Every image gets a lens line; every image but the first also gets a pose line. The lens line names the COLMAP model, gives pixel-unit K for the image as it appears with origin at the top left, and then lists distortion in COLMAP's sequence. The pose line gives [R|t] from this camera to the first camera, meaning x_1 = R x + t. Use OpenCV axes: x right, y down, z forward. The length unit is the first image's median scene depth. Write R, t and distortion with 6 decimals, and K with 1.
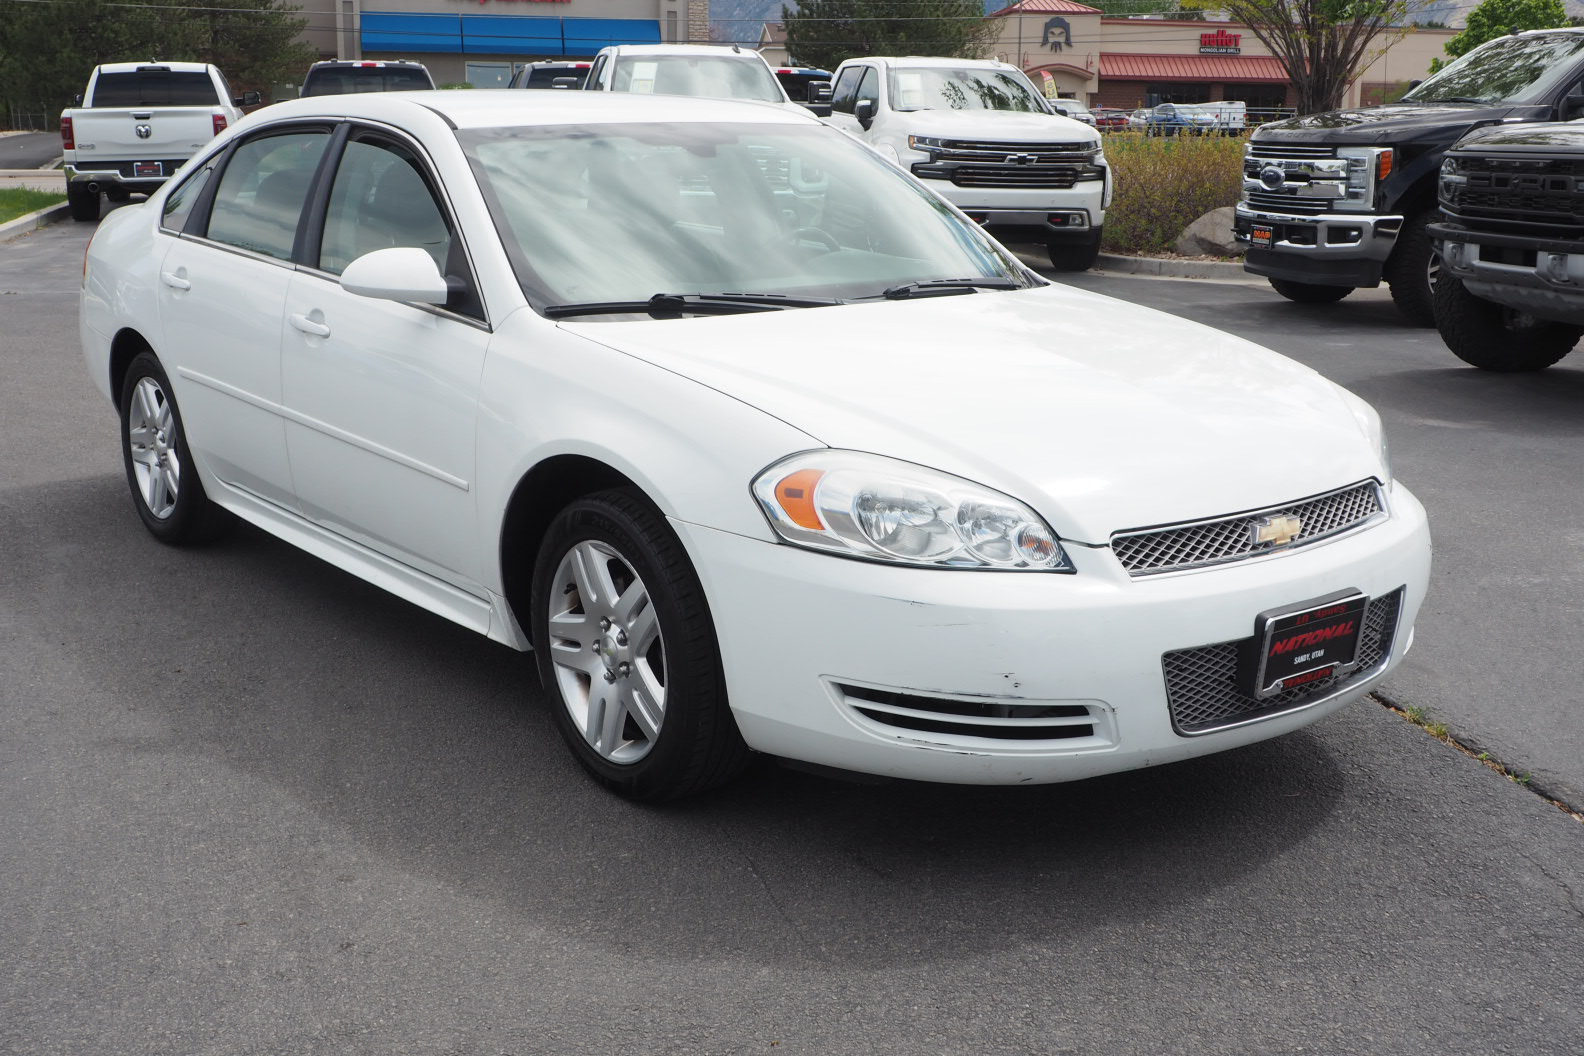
lens RADIAL K [[1705.1, 0, 792.0], [0, 1705.1, 528.0], [0, 0, 1]] dist [-0.008885, -0.012281]
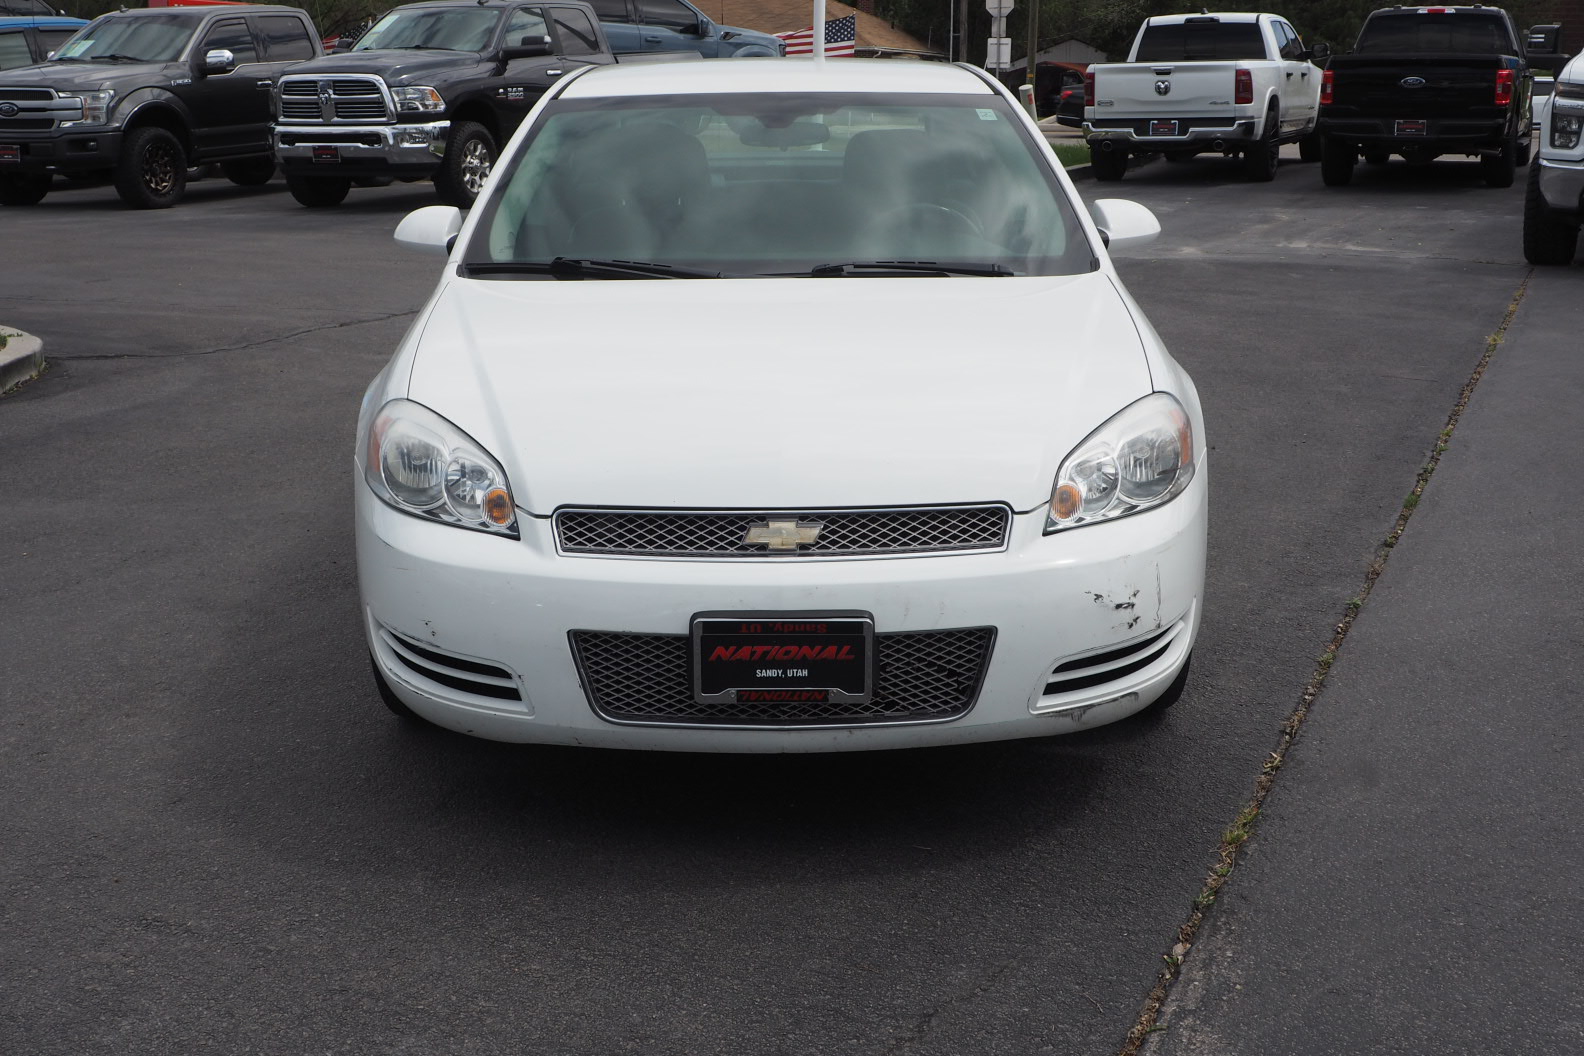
lens RADIAL K [[1956.4, 0, 792.0], [0, 1956.4, 528.0], [0, 0, 1]] dist [0.003269, -0.029026]
pose [[0.799922, 0.130866, -0.585661, 0.713732], [-0.134304, 0.990218, 0.037826, -0.034042], [0.584882, 0.048399, 0.809673, 0.103690]]
